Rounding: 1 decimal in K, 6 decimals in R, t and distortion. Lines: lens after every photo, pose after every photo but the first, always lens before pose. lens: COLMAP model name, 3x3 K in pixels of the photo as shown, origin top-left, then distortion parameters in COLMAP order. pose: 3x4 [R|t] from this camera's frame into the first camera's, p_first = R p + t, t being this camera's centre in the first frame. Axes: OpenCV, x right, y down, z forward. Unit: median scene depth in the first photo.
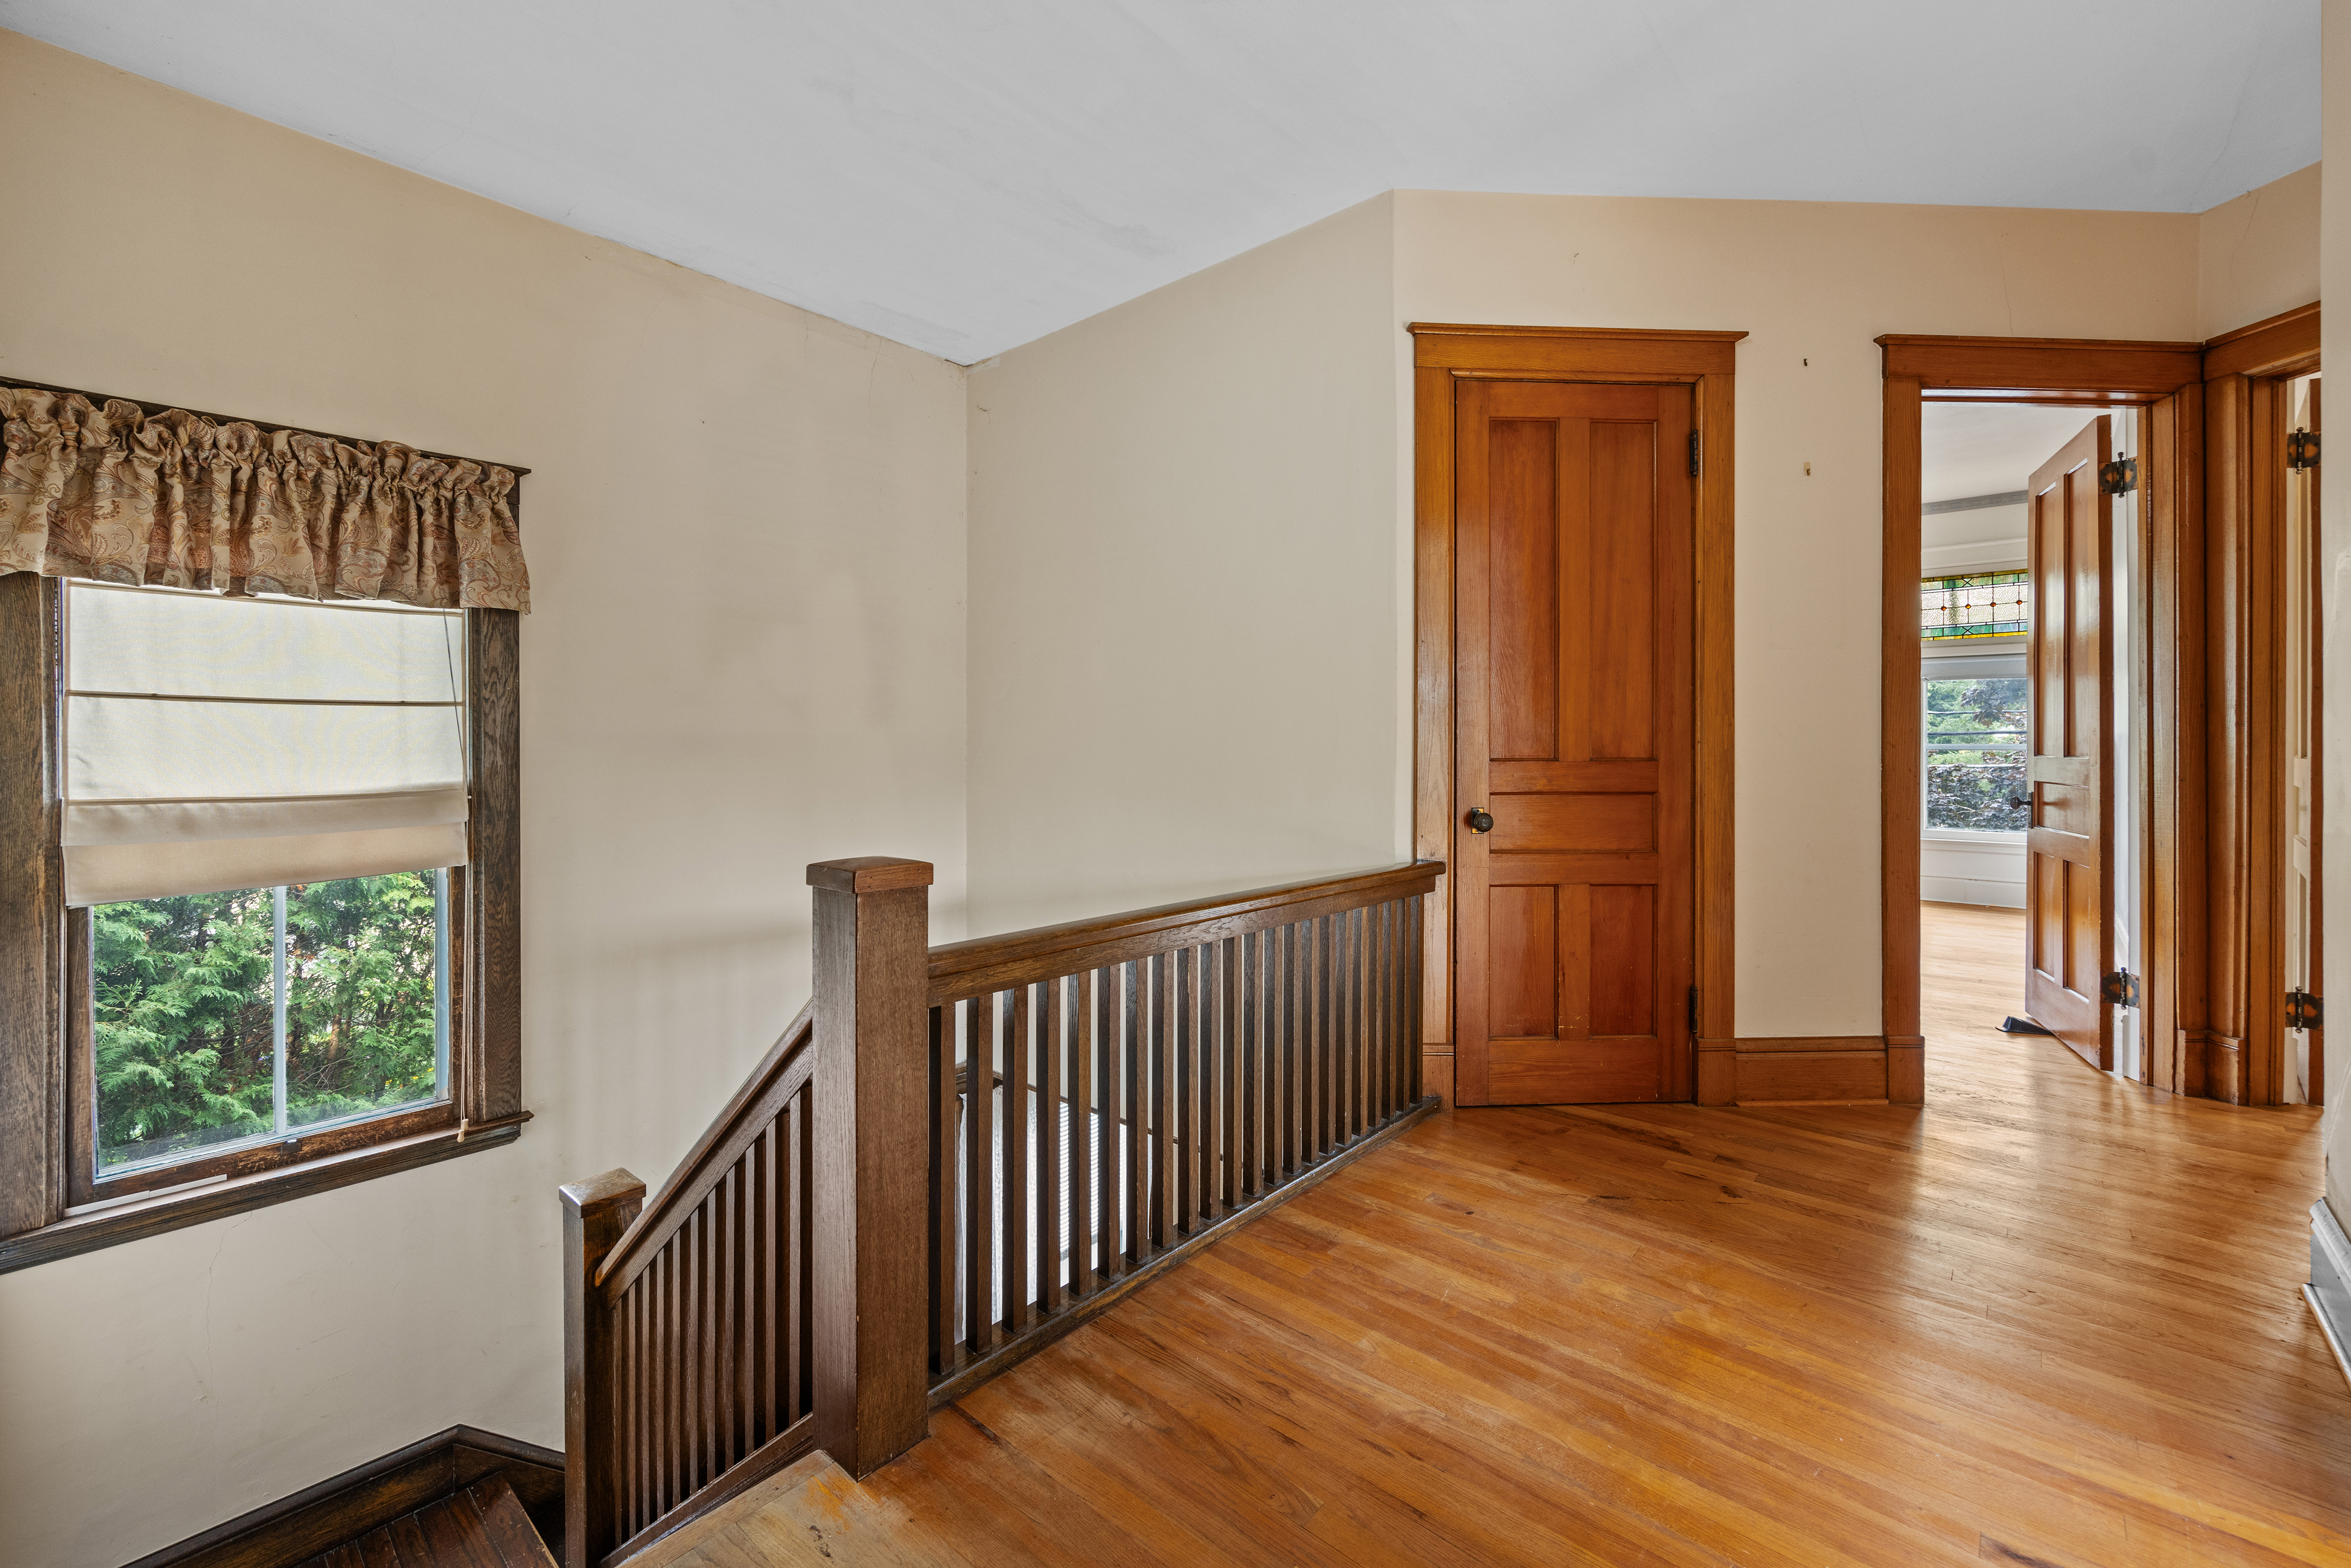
lens RADIAL K [[954.6, 0, 1161.9], [0, 954.6, 747.8], [0, 0, 1]] dist [-0.000051, 0.000031]
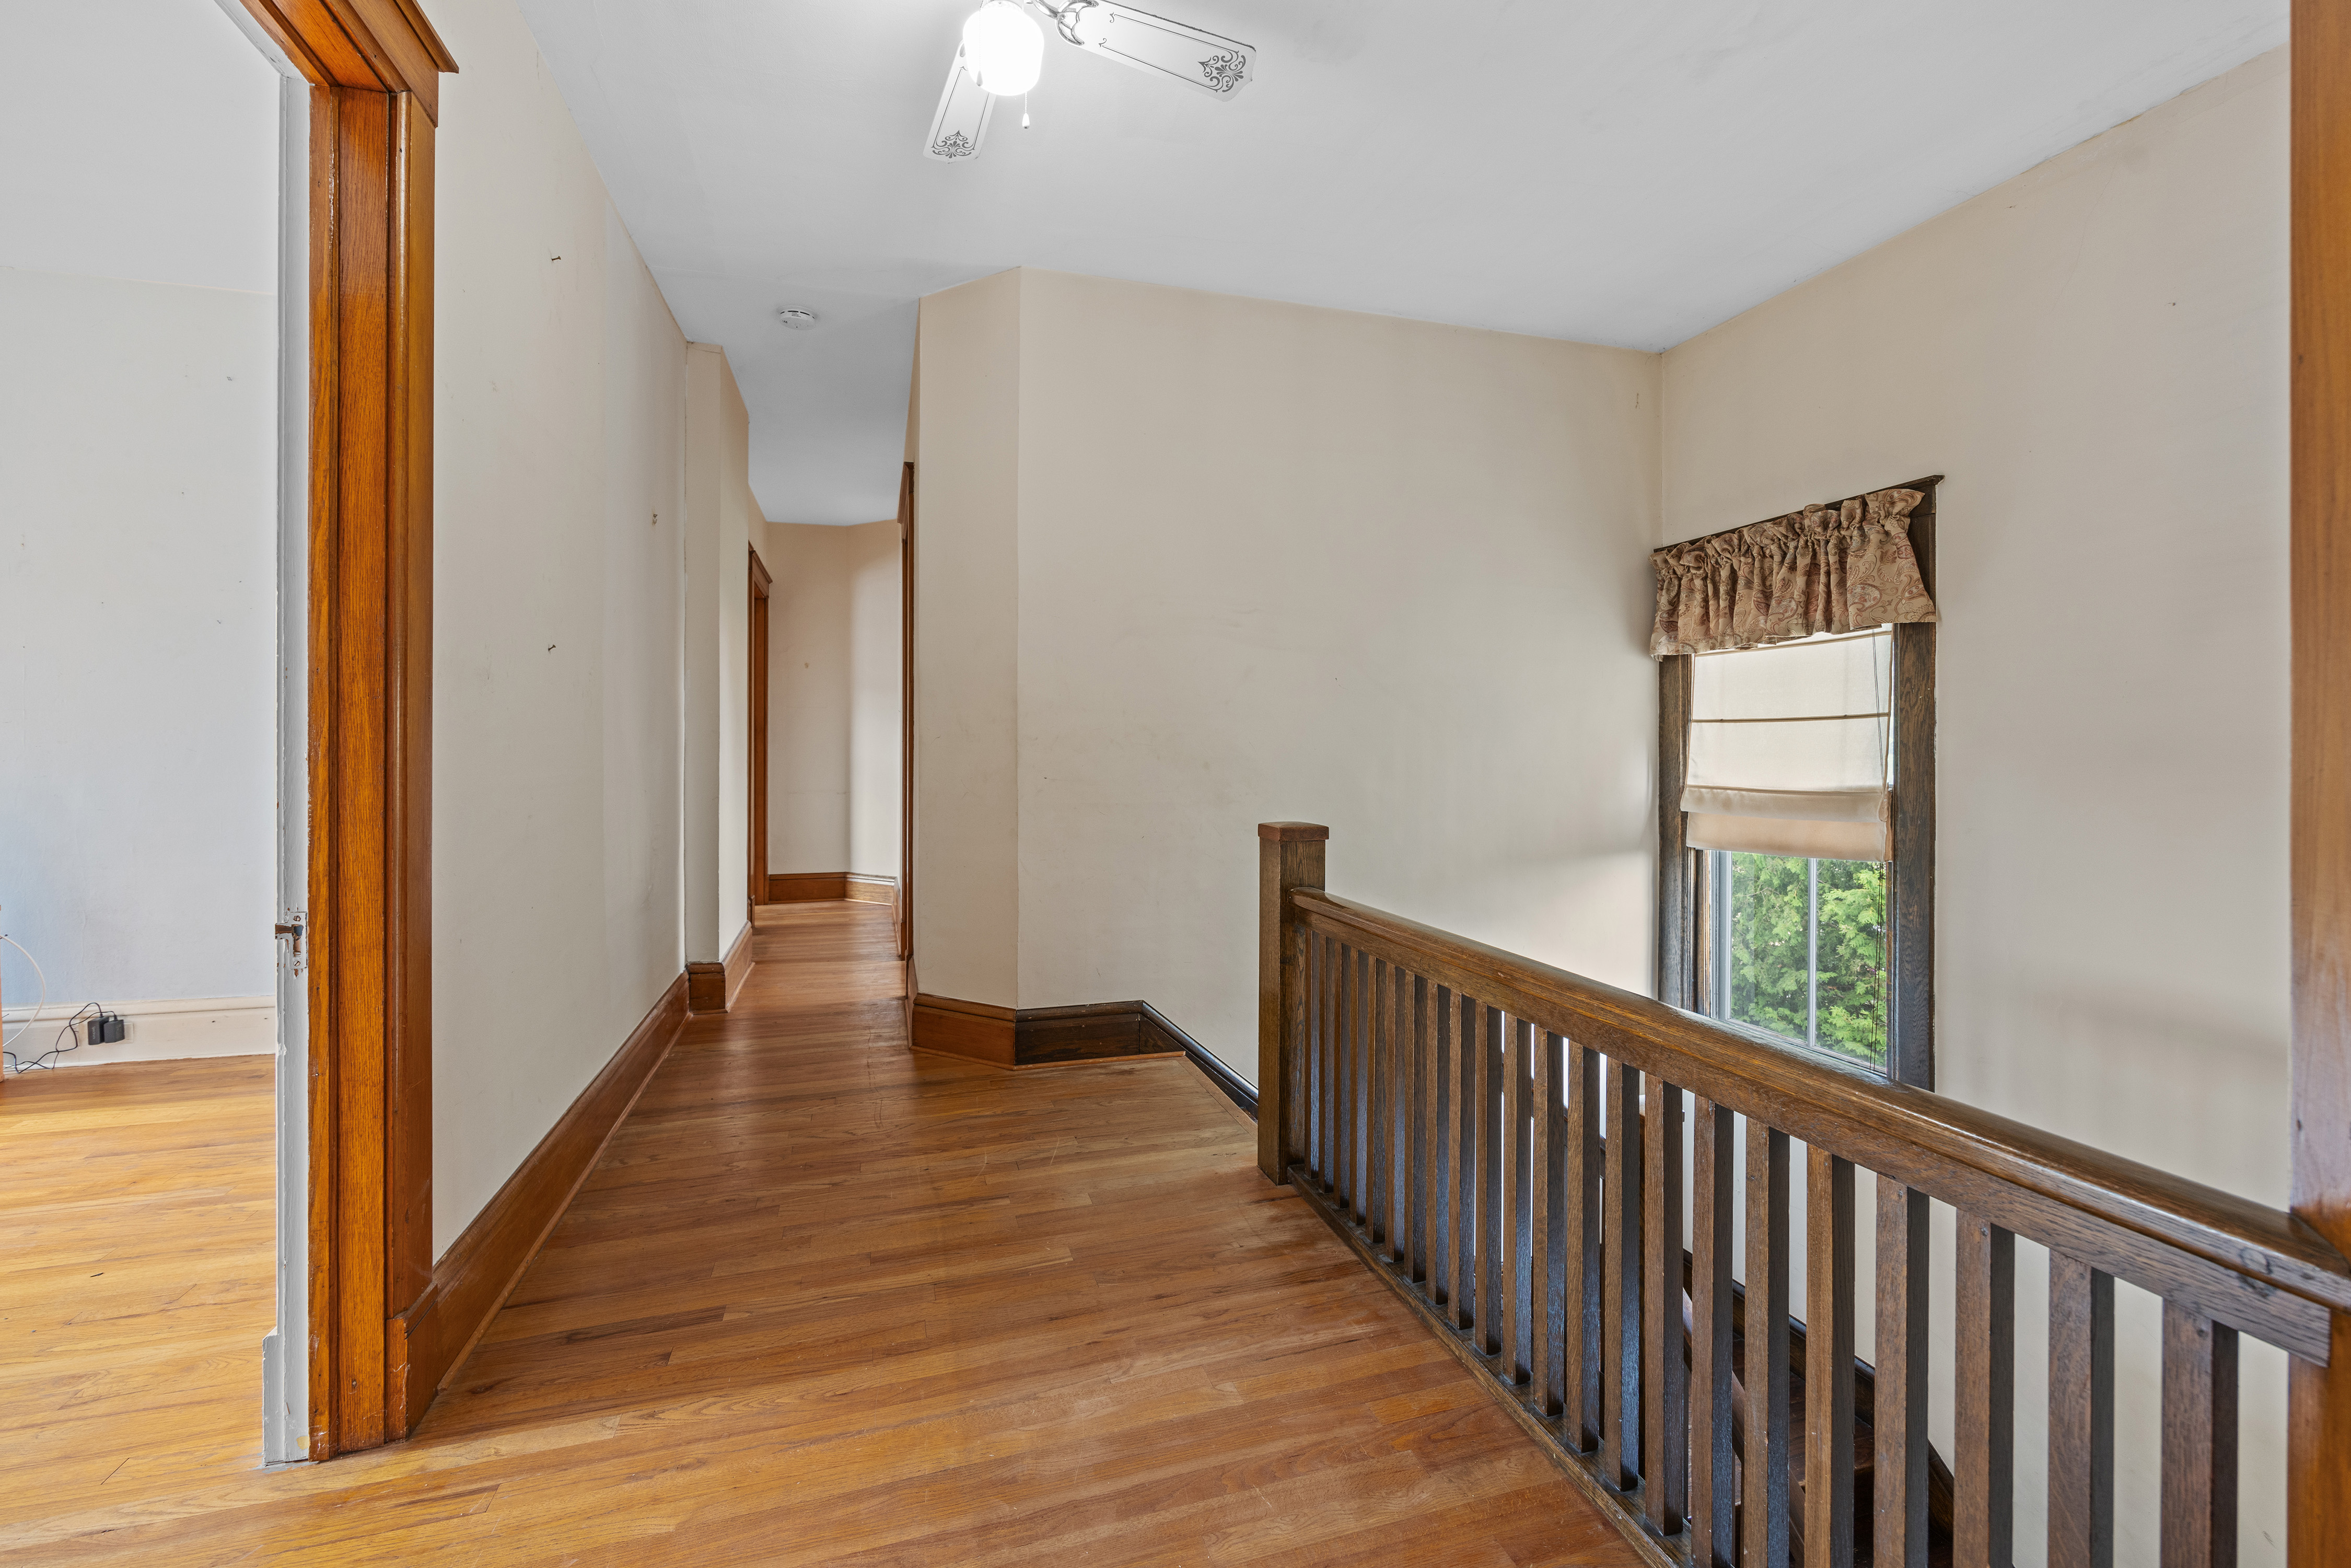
lens RADIAL K [[954.6, 0, 1161.9], [0, 954.6, 747.8], [0, 0, 1]] dist [-0.000051, 0.000031]
pose [[-0.513585, 0.000264, -0.858039, 0.701306], [-0.001347, 0.999998, 0.001114, -0.009112], [0.858038, 0.001728, -0.513584, 0.943280]]
